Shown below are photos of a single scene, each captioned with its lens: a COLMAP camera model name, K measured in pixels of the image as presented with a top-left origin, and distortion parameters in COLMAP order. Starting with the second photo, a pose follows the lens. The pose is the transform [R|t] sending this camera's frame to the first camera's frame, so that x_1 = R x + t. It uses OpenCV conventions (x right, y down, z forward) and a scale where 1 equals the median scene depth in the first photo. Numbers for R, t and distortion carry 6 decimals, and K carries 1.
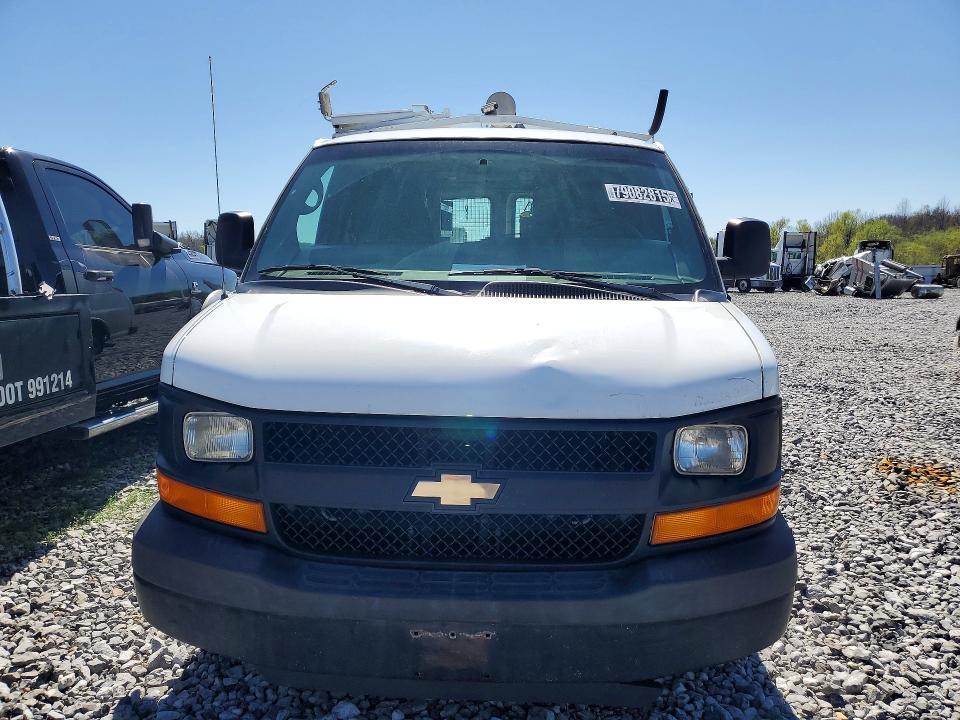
lens RADIAL K [[756.3, 0, 480.0], [0, 756.3, 360.0], [0, 0, 1]] dist [0.049588, -0.002385]
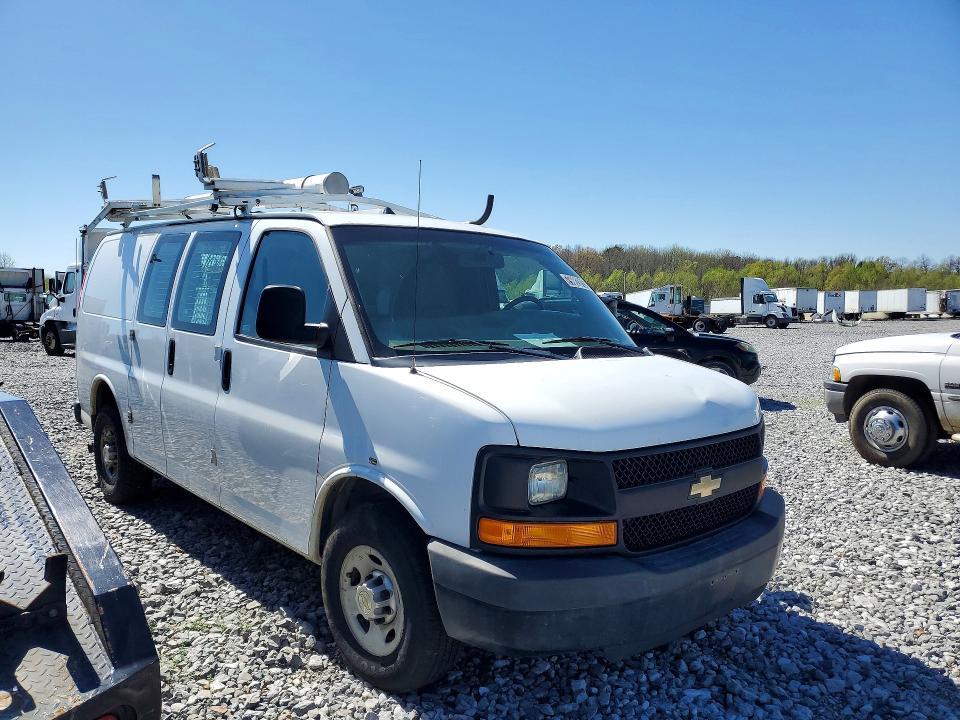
lens RADIAL K [[756.3, 0, 480.0], [0, 756.3, 360.0], [0, 0, 1]] dist [0.049588, -0.002385]
pose [[0.718671, -0.051492, 0.693441, -1.366391], [0.090682, 0.995678, -0.020046, -0.090044], [-0.689412, 0.077289, 0.720235, 0.180033]]
